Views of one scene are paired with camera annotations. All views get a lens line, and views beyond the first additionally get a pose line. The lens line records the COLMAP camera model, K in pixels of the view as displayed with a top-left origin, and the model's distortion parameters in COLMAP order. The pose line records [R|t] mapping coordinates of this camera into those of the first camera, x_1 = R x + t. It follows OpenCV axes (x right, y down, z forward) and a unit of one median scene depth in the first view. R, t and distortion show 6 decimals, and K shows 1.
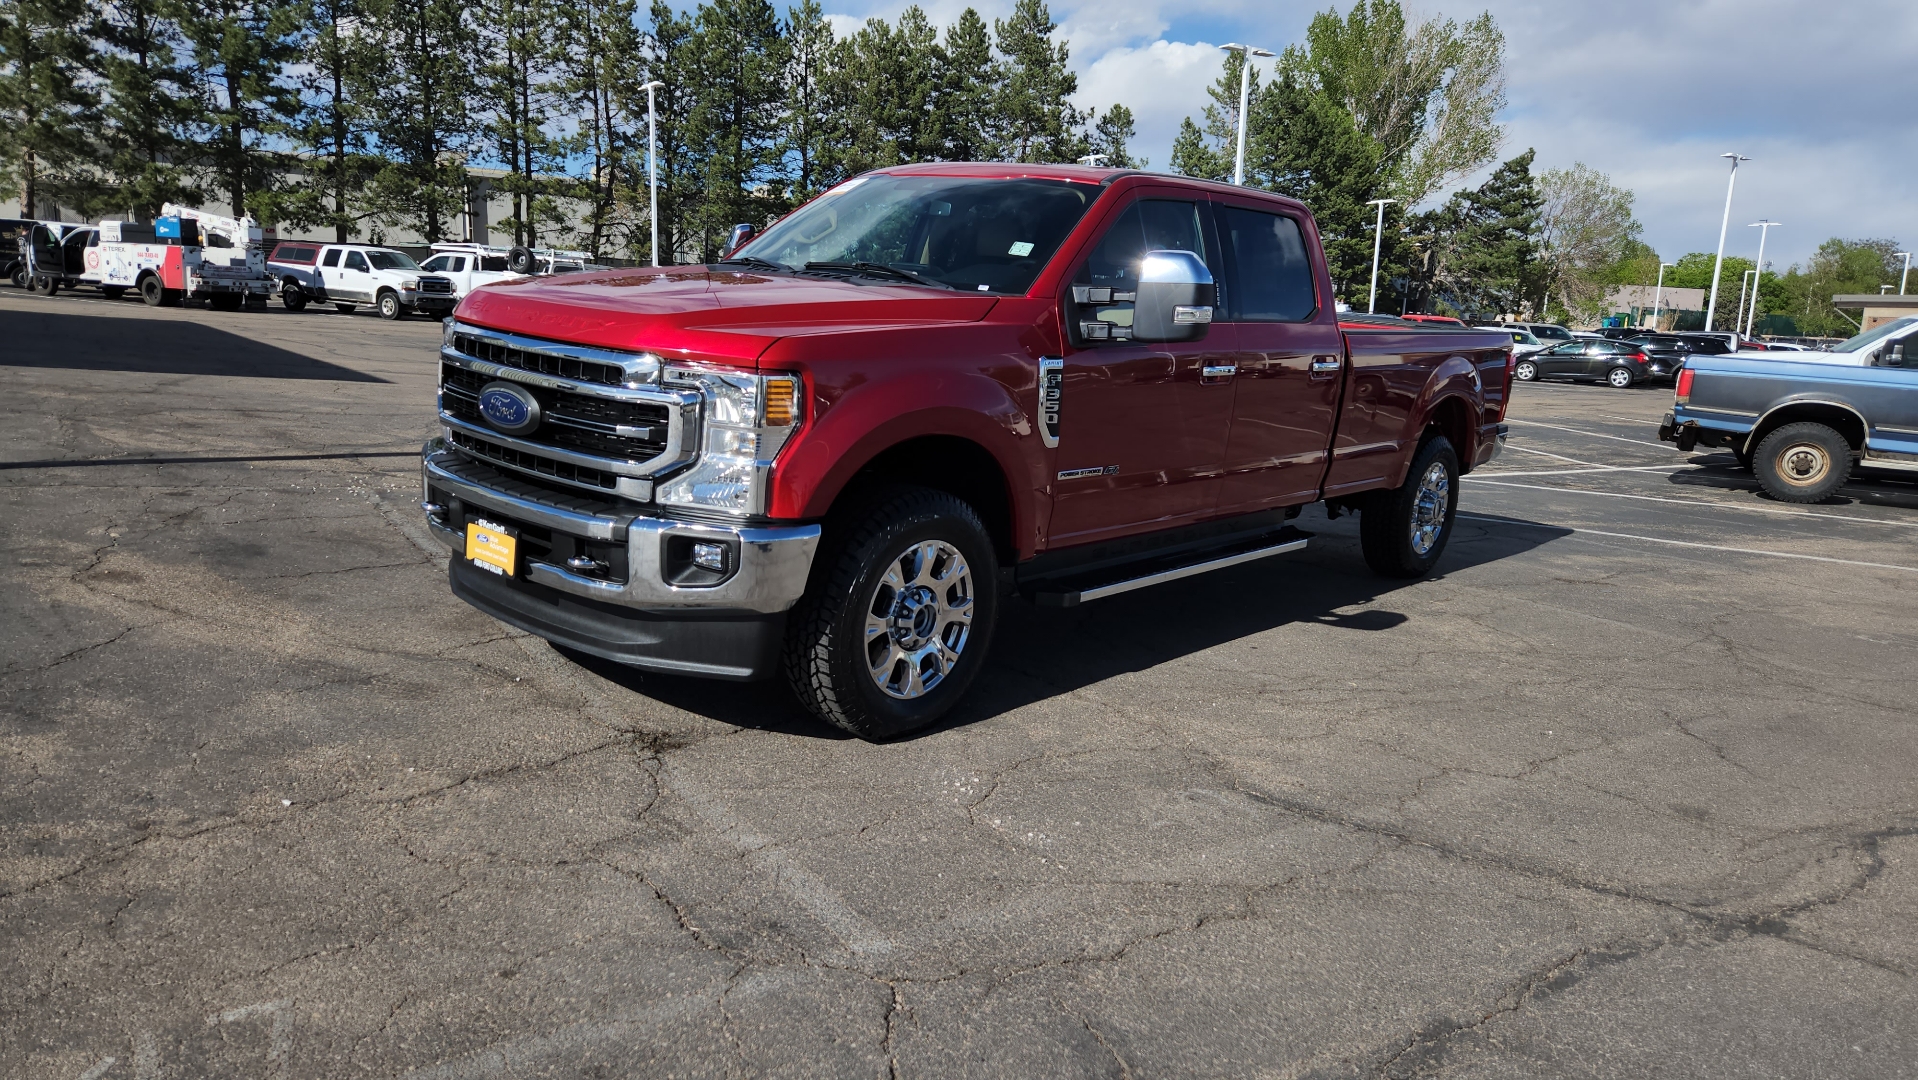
lens RADIAL K [[1278.9, 0, 935.4], [0, 1278.9, 556.1], [0, 0, 1]] dist [0.065951, -0.048101]
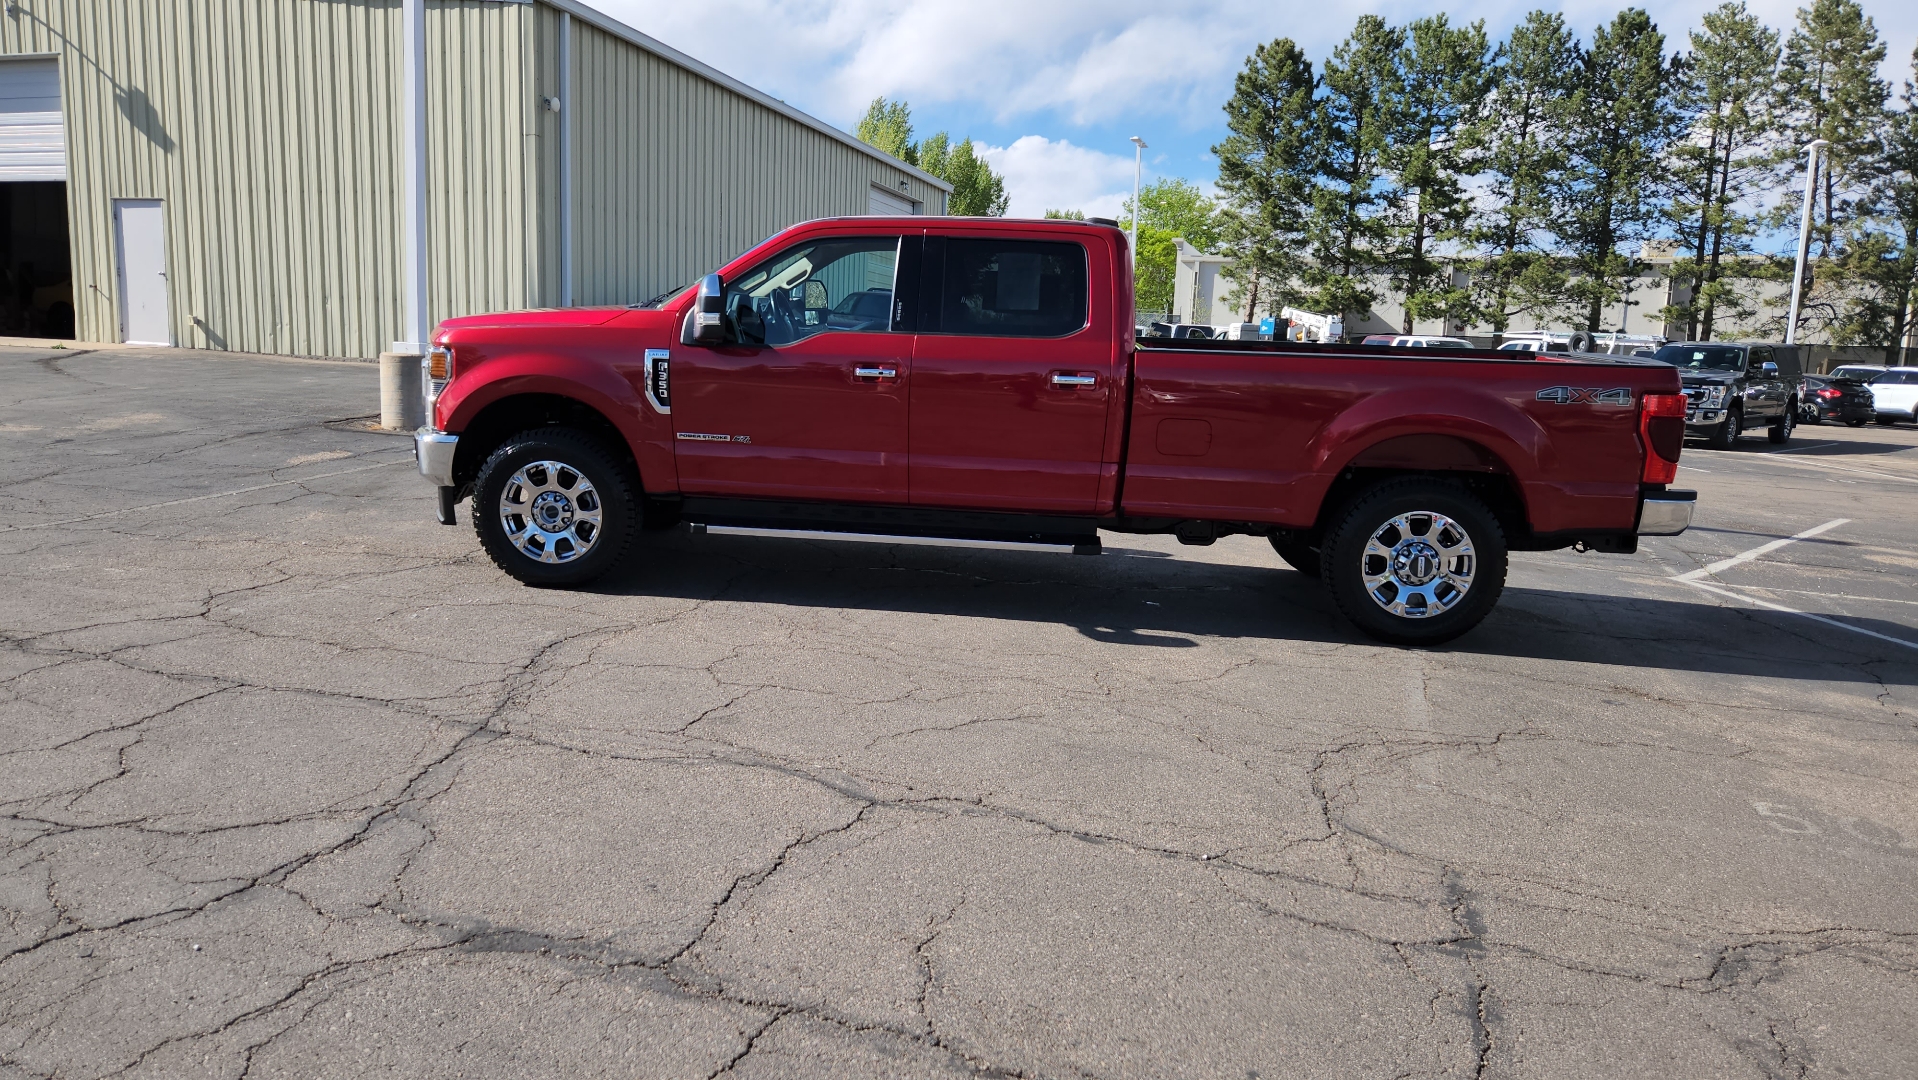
lens RADIAL K [[1281.0, 0, 924.3], [0, 1281.0, 538.4], [0, 0, 1]] dist [0.068518, -0.052455]
pose [[0.602142, 0.102143, -0.791828, 0.115196], [-0.171876, 0.985112, -0.003626, 0.000635], [0.779669, 0.138280, 0.610734, 0.029870]]
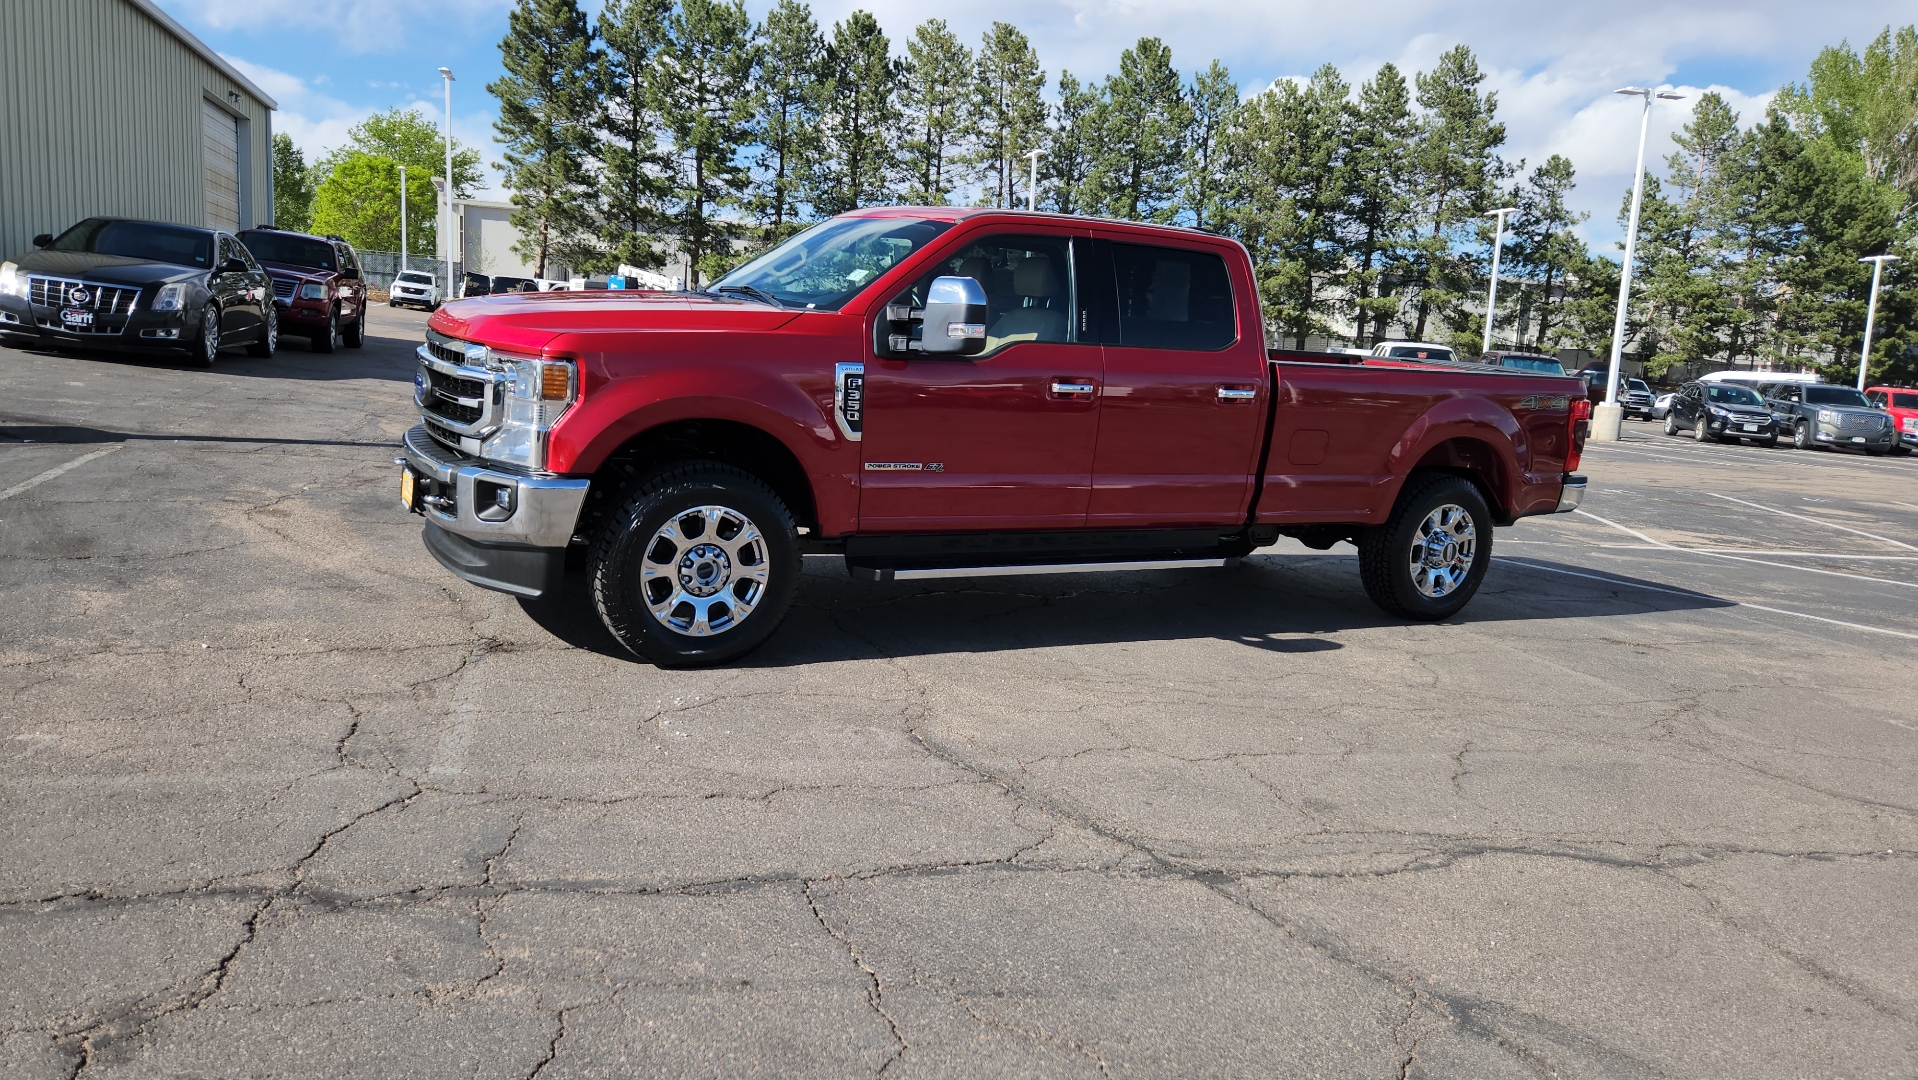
lens RADIAL K [[1279.2, 0, 923.7], [0, 1279.2, 535.0], [0, 0, 1]] dist [0.070072, -0.055929]
pose [[0.945101, 0.067637, -0.319702, 0.043287], [-0.086779, 0.995165, -0.045996, 0.004060], [0.315045, 0.071214, 0.946401, -0.007025]]
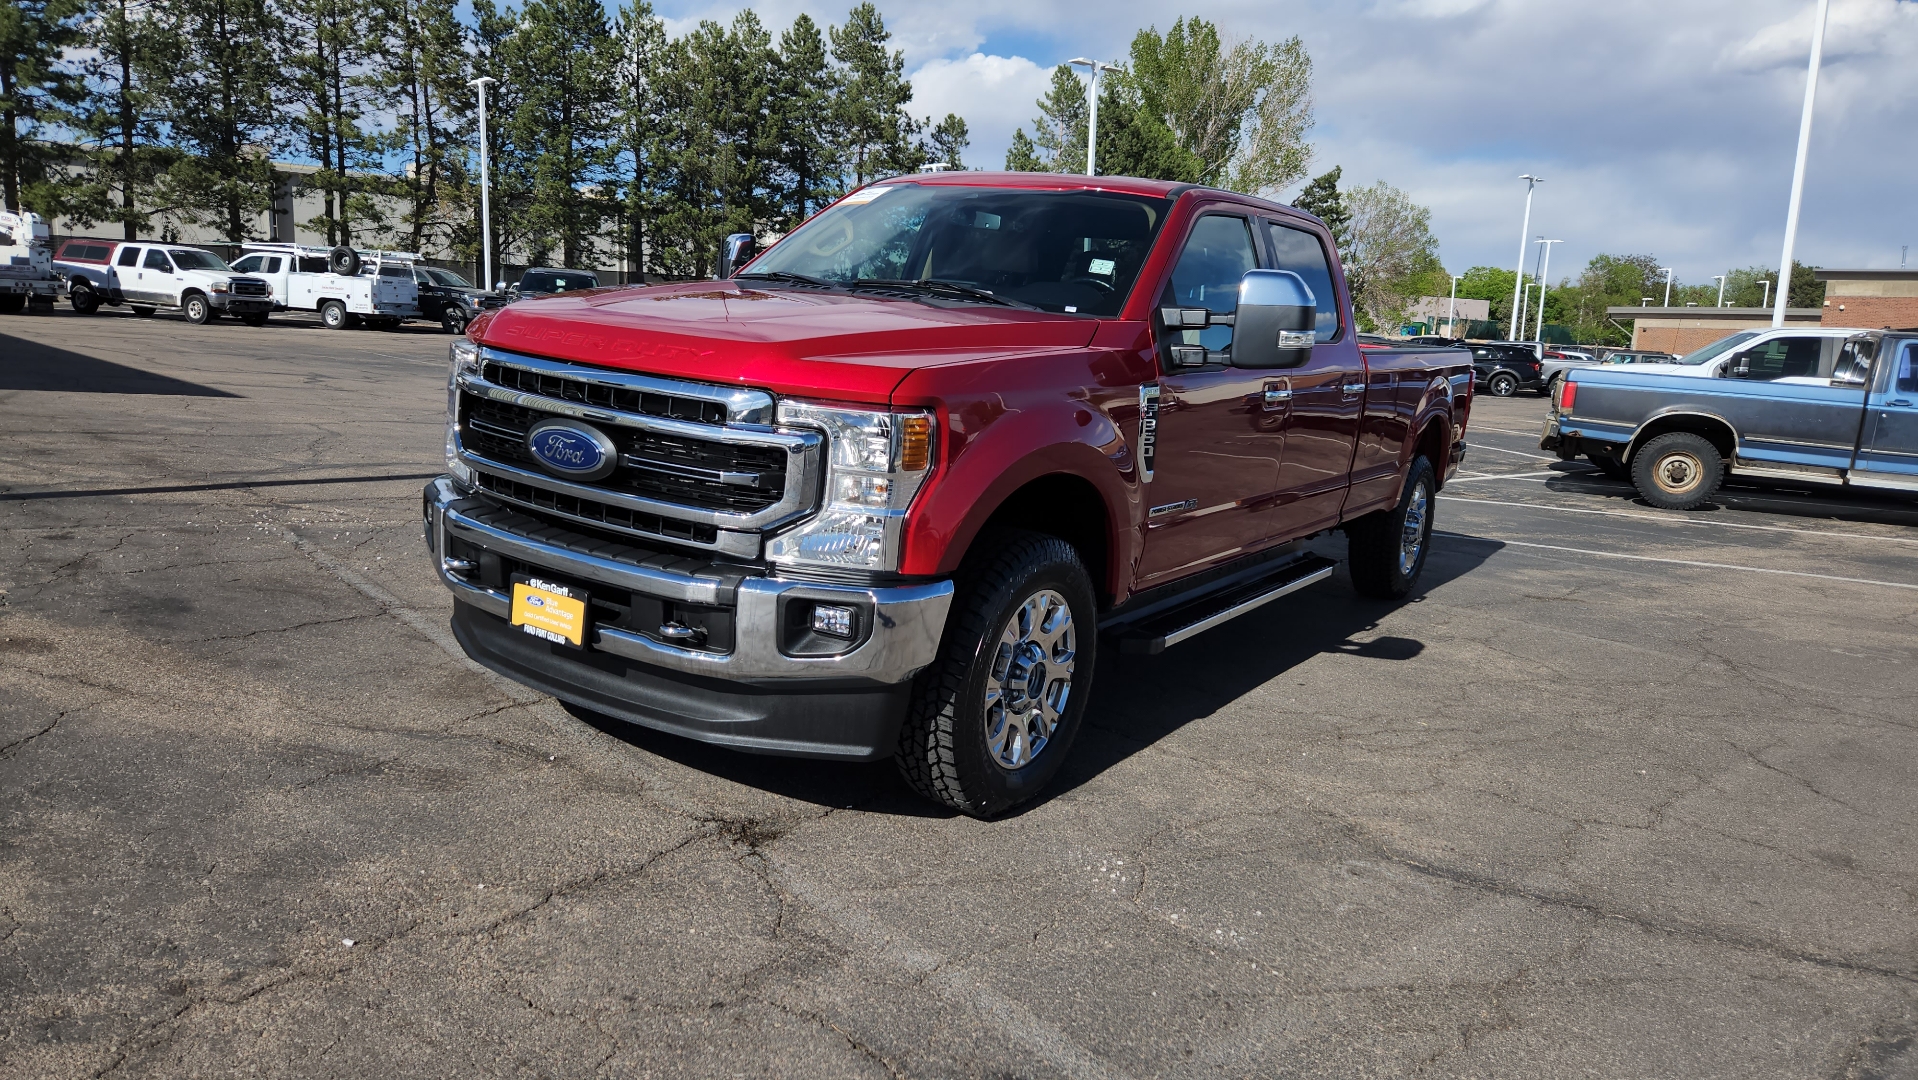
lens RADIAL K [[1281.0, 0, 924.3], [0, 1281.0, 538.4], [0, 0, 1]] dist [0.068518, -0.052455]
pose [[0.992244, -0.016729, 0.123171, -0.014712], [0.018874, 0.999690, -0.016267, -0.002691], [-0.122861, 0.018465, 0.992252, 0.008740]]
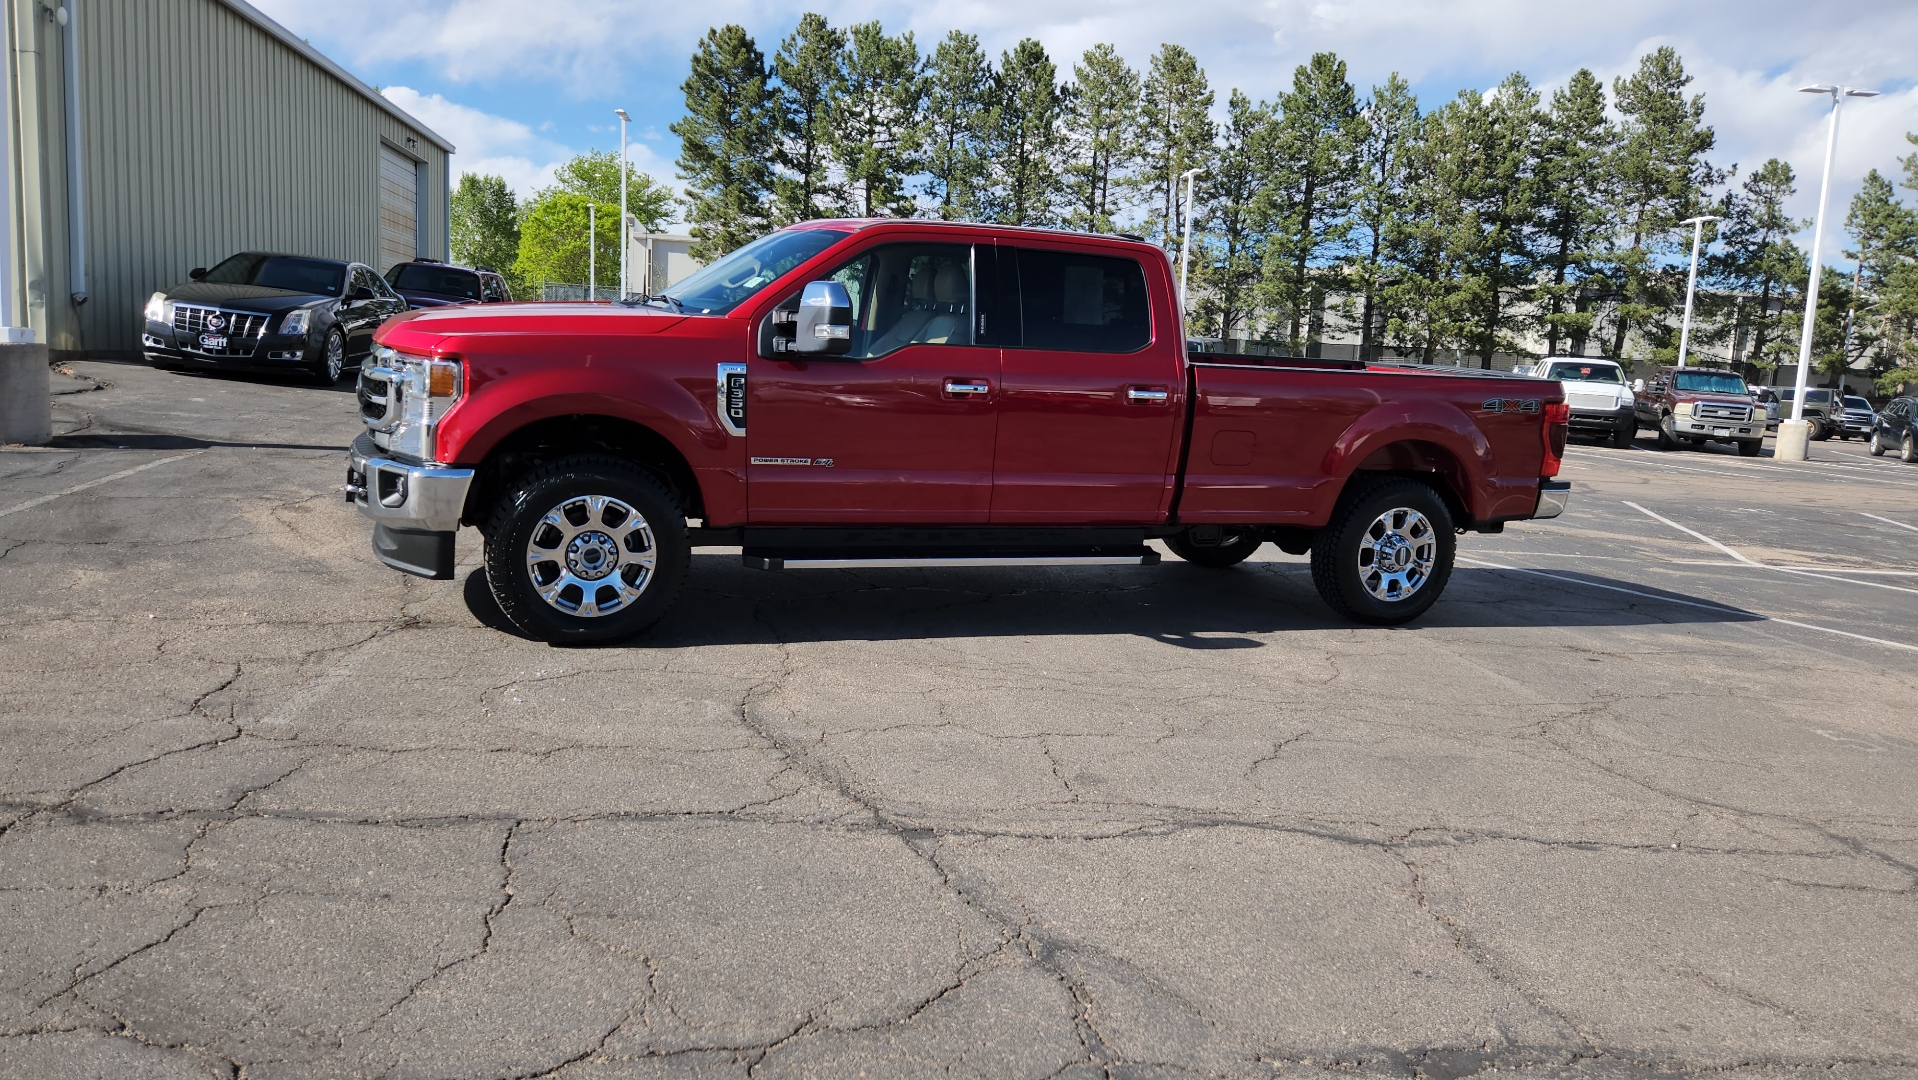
lens RADIAL K [[1279.3, 0, 948.6], [0, 1279.3, 529.6], [0, 0, 1]] dist [0.072080, -0.058665]
pose [[0.896430, 0.067316, -0.438043, 0.067499], [-0.102352, 0.993123, -0.056840, 0.004552], [0.431204, 0.095787, 0.897155, -0.002262]]
